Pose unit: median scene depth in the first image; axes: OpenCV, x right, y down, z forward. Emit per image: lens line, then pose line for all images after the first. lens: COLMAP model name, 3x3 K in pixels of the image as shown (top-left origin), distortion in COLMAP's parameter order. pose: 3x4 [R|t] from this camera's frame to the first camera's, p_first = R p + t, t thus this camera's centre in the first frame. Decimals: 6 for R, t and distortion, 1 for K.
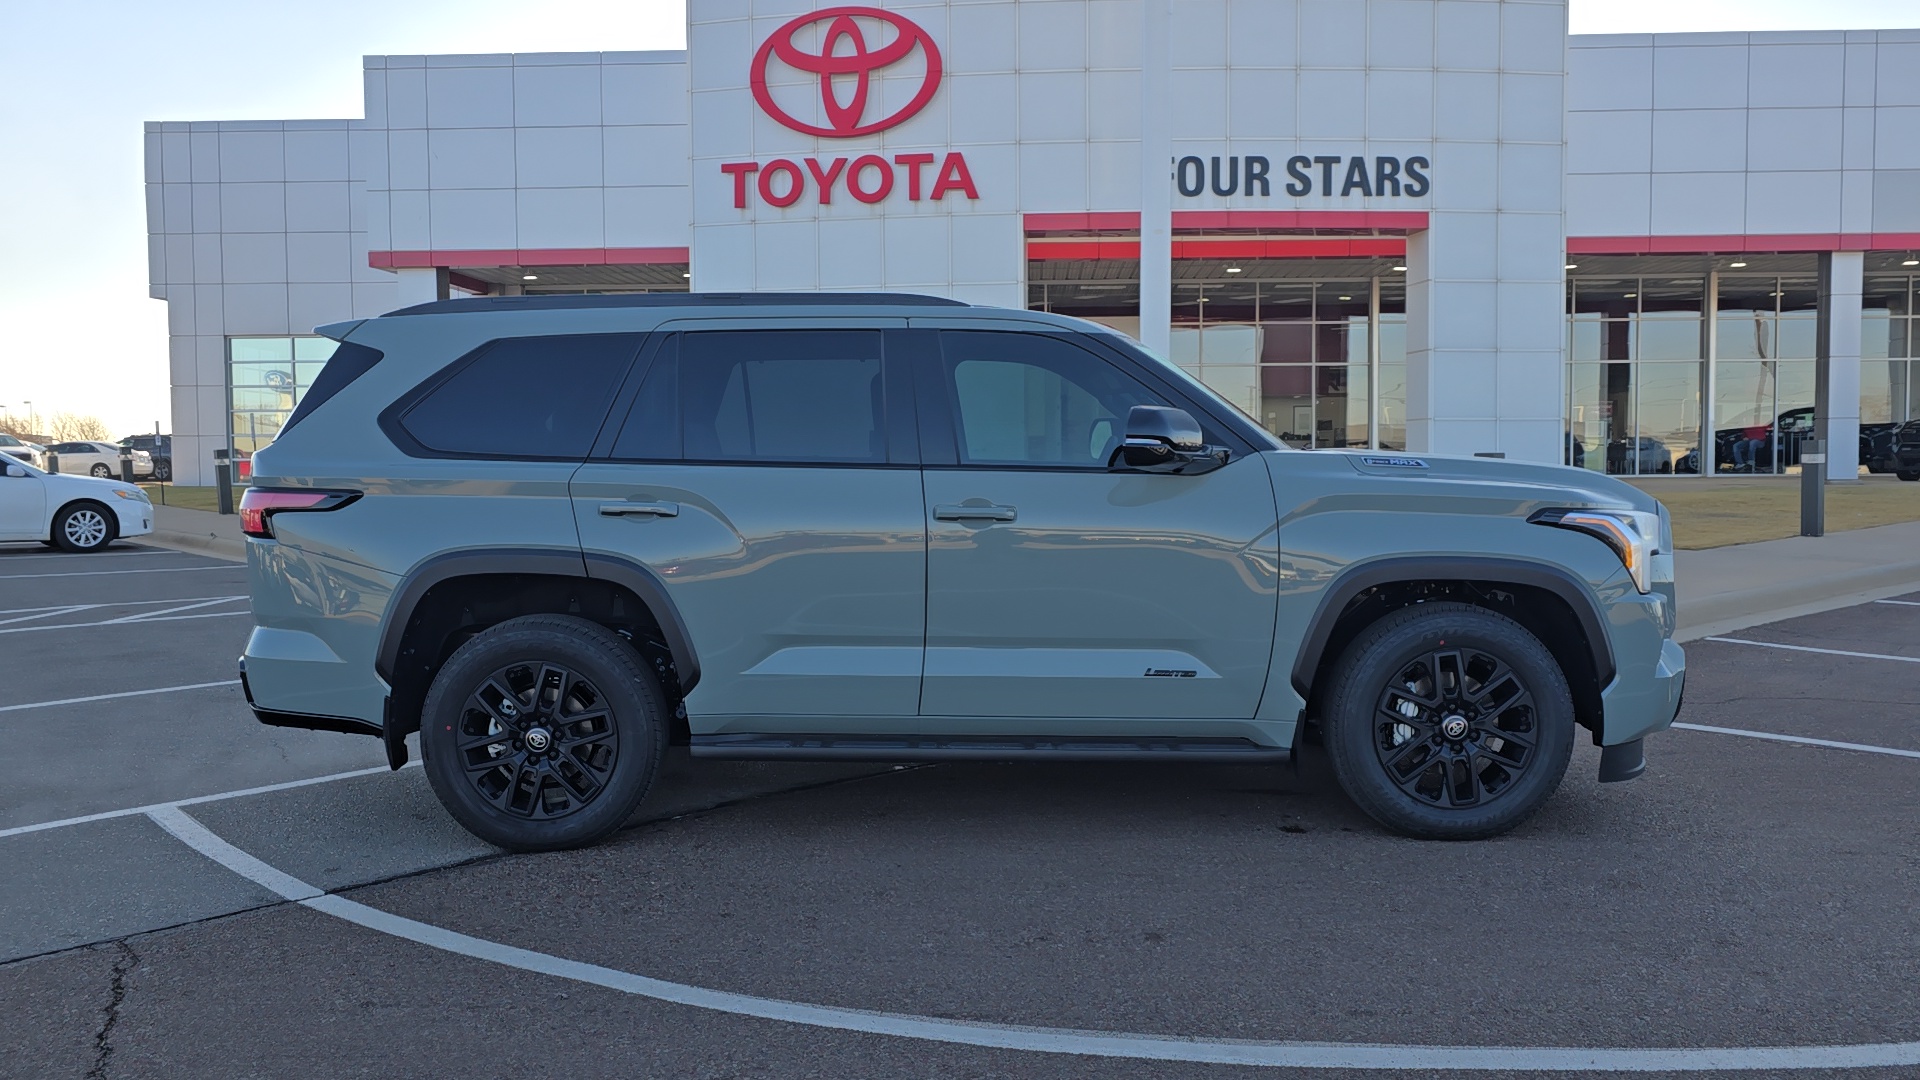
lens RADIAL K [[1587.5, 0, 958.9], [0, 1587.5, 531.3], [0, 0, 1]] dist [-0.001200, 0.003557]
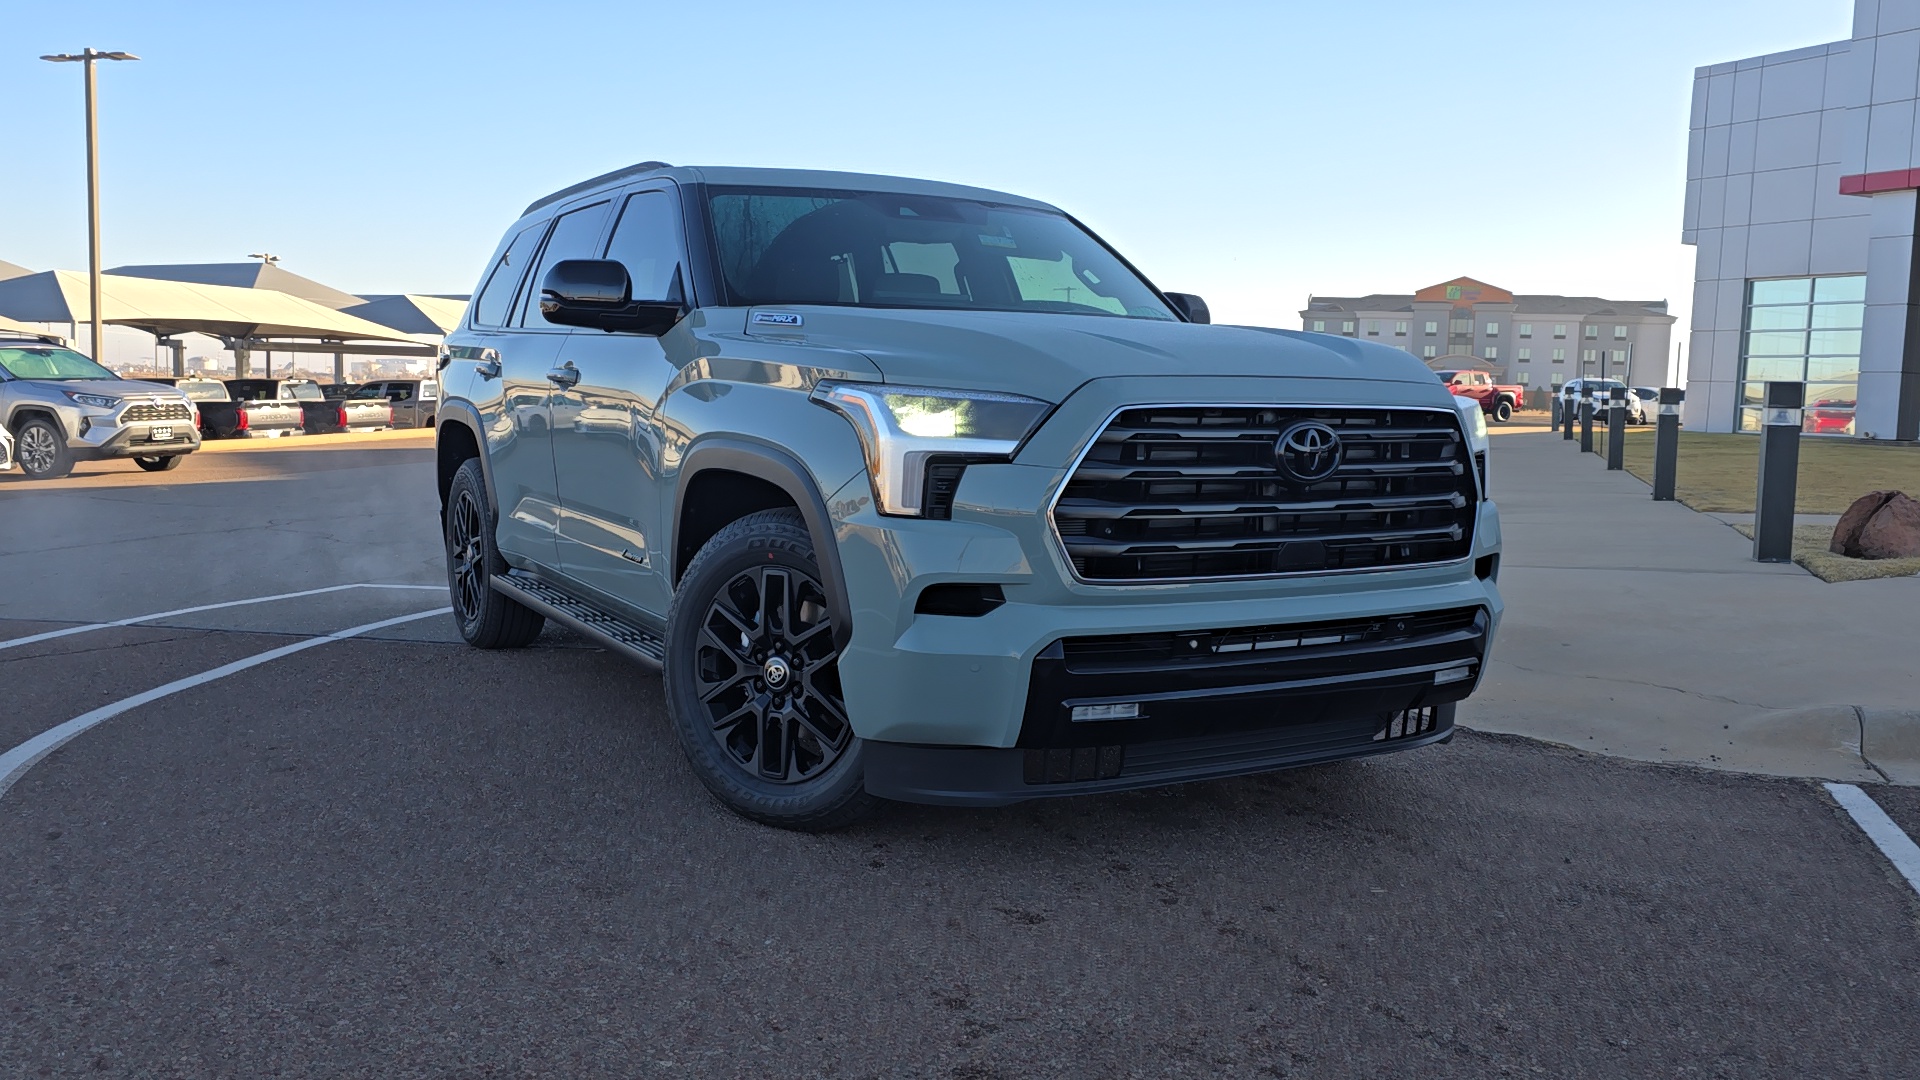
lens RADIAL K [[1587.5, 0, 974.3], [0, 1587.5, 538.7], [0, 0, 1]] dist [-0.001200, 0.003557]
pose [[0.513611, 0.099352, -0.852252, 0.993556], [-0.073464, 0.994718, 0.071687, 0.000318], [0.854872, 0.025791, 0.518197, 0.692365]]
